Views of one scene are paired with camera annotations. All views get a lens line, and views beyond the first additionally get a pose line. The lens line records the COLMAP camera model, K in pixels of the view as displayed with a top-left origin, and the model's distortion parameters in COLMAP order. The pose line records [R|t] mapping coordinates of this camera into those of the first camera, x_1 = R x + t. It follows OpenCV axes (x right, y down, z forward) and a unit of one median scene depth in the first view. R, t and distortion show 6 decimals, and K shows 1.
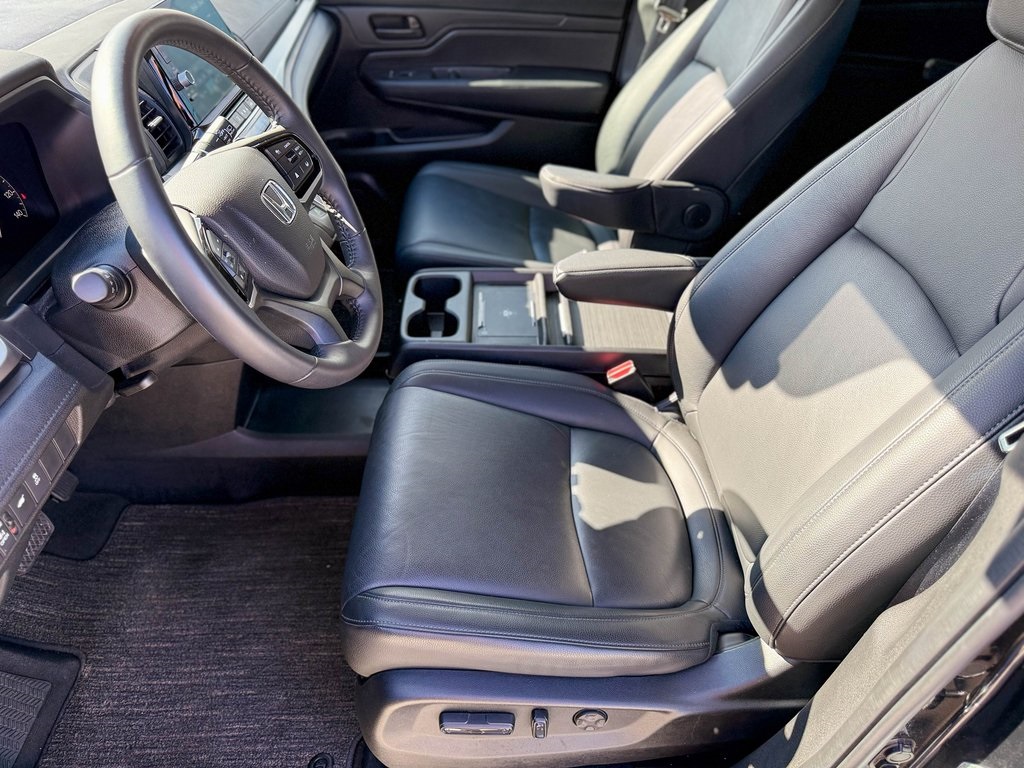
lens RADIAL K [[735.1, 0, 512.0], [0, 735.1, 384.0], [0, 0, 1]] dist [0.063491, -0.117199]
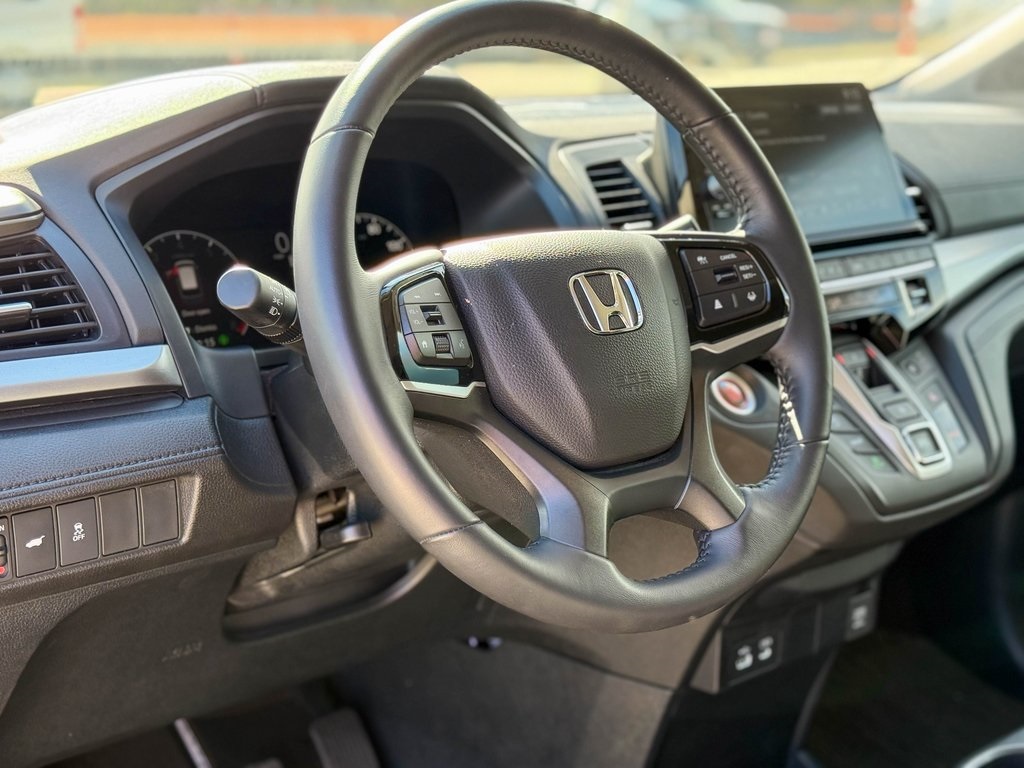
lens RADIAL K [[1526.7, 0, 512.0], [0, 1526.7, 384.0], [0, 0, 1]] dist [0.101951, -0.001411]
pose [[0.638093, 0.181228, -0.748327, 0.235424], [-0.479191, 0.854213, -0.201731, 0.038130], [0.602671, 0.487315, 0.631911, 0.095704]]
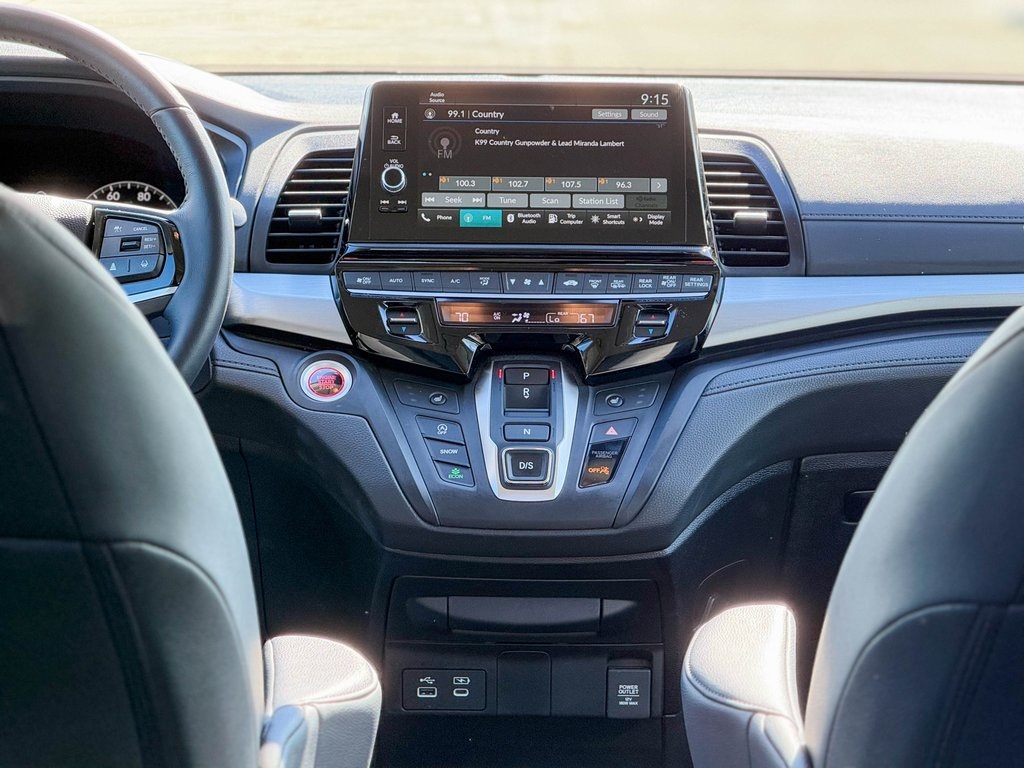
lens RADIAL K [[3625.3, 0, 512.0], [0, 3625.3, 384.0], [0, 0, 1]] dist [0.137893, 1.676706]
pose [[-0.011394, 0.163650, -0.986453, 1.394353], [-0.626017, 0.768096, 0.134655, -0.411726], [0.779727, 0.619070, 0.093696, 0.497516]]
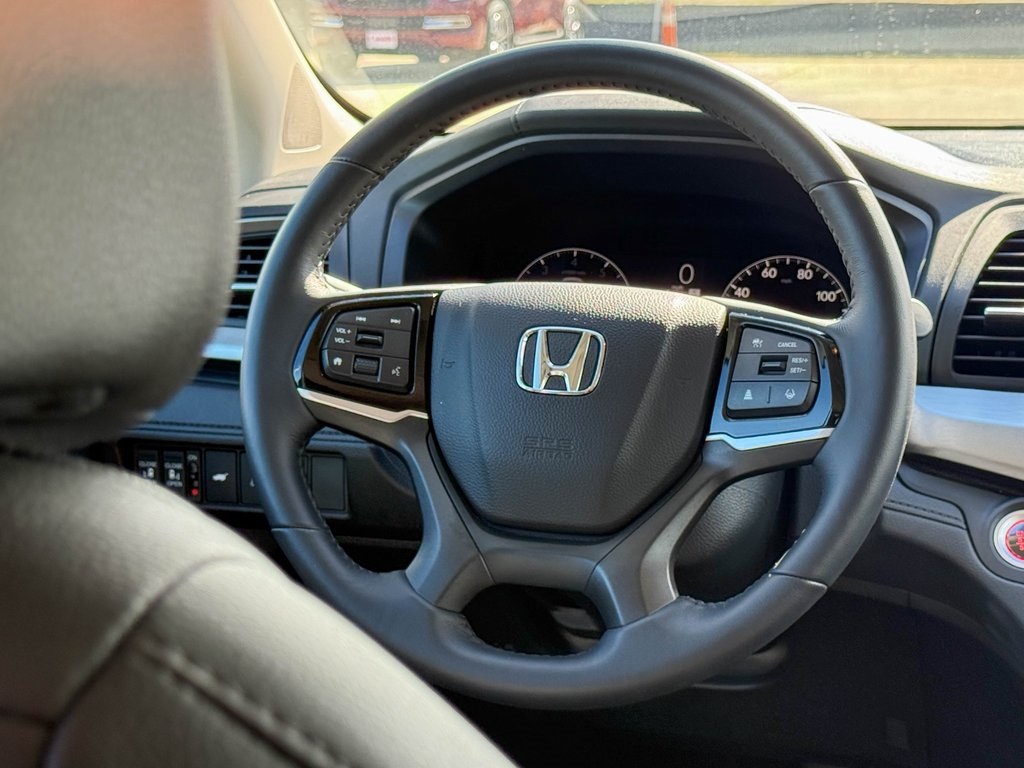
lens RADIAL K [[2000.2, 0, 512.0], [0, 2000.2, 384.0], [0, 0, 1]] dist [0.058136, 0.581378]
pose [[-0.270692, 0.202450, -0.941138, 0.475747], [-0.597125, 0.731526, 0.329106, -0.301305], [0.755095, 0.651063, -0.077130, 0.469356]]
